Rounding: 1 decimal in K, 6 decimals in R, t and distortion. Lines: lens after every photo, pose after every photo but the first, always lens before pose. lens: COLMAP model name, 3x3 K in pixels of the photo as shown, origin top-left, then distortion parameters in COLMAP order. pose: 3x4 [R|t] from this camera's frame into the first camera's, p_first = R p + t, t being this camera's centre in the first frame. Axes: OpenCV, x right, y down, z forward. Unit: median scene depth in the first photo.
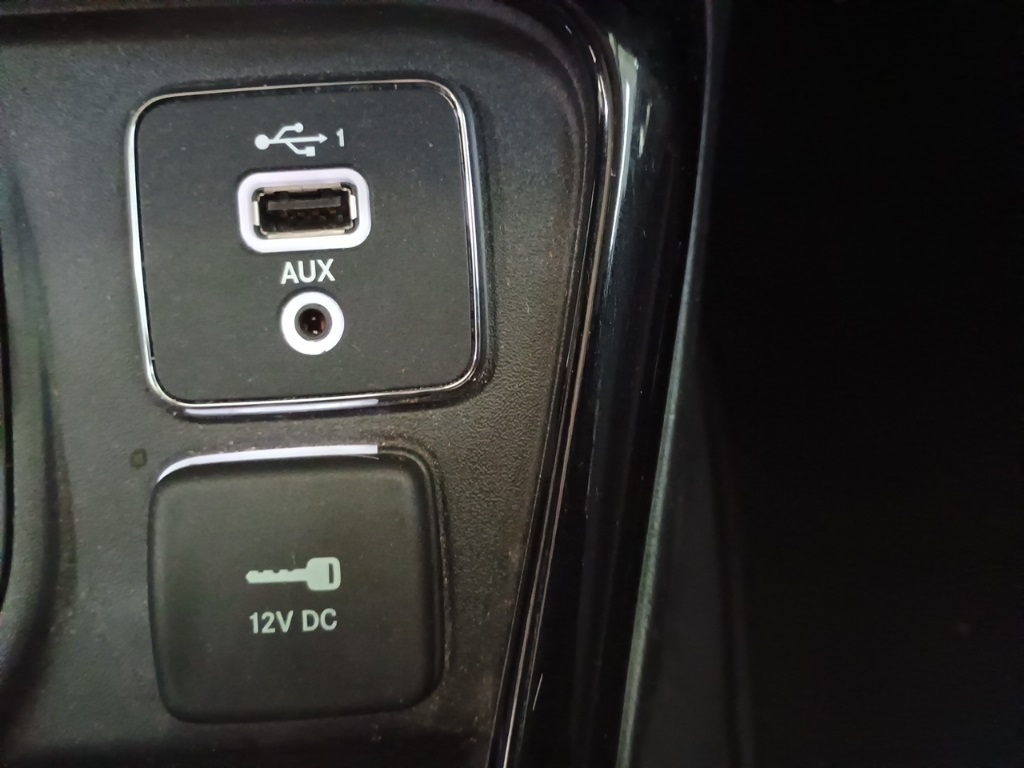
lens RADIAL K [[864.6, 0, 512.1], [0, 864.6, 384.6], [0, 0, 1]] dist [0.030036, -0.011472]
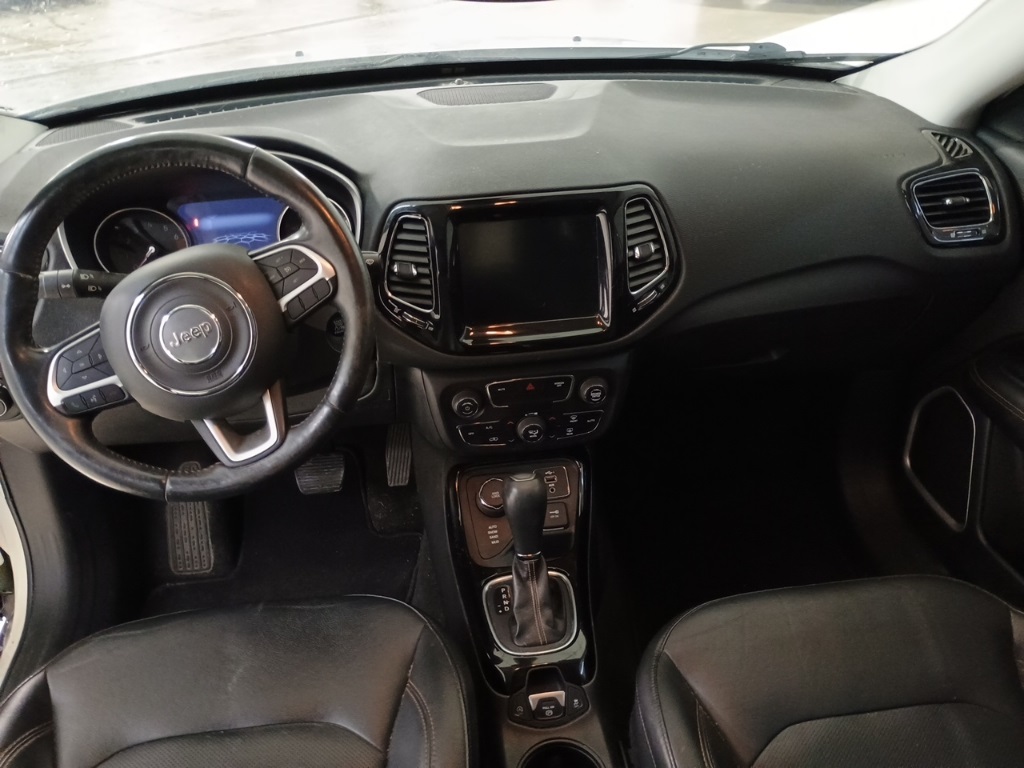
lens RADIAL K [[864.6, 0, 520.2], [0, 864.6, 382.7], [0, 0, 1]] dist [0.030036, -0.011472]
pose [[0.997644, -0.061289, 0.030822, -0.836832], [0.068585, 0.901246, -0.427845, 3.064242], [-0.001556, 0.428951, 0.903326, -8.570234]]
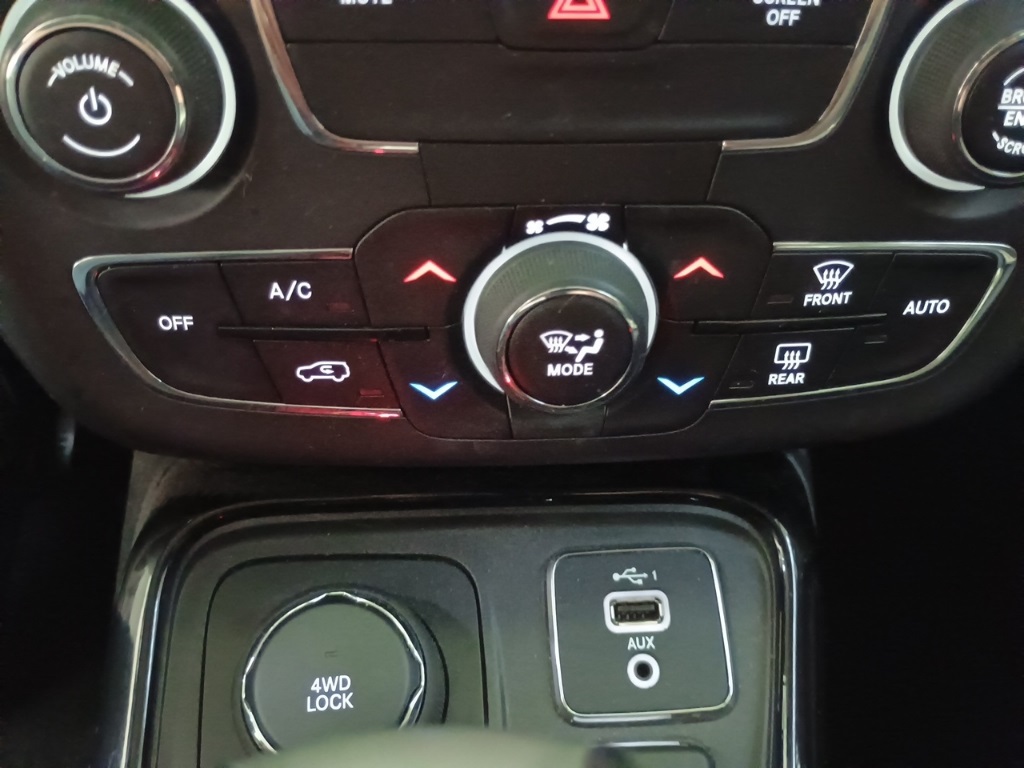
lens RADIAL K [[864.6, 0, 513.5], [0, 864.6, 381.4], [0, 0, 1]] dist [0.030036, -0.011472]
pose [[0.999879, 0.014696, -0.005016, -0.523236], [-0.015431, 0.904218, -0.426792, 0.176222], [-0.001737, 0.426818, 0.904336, -1.028295]]
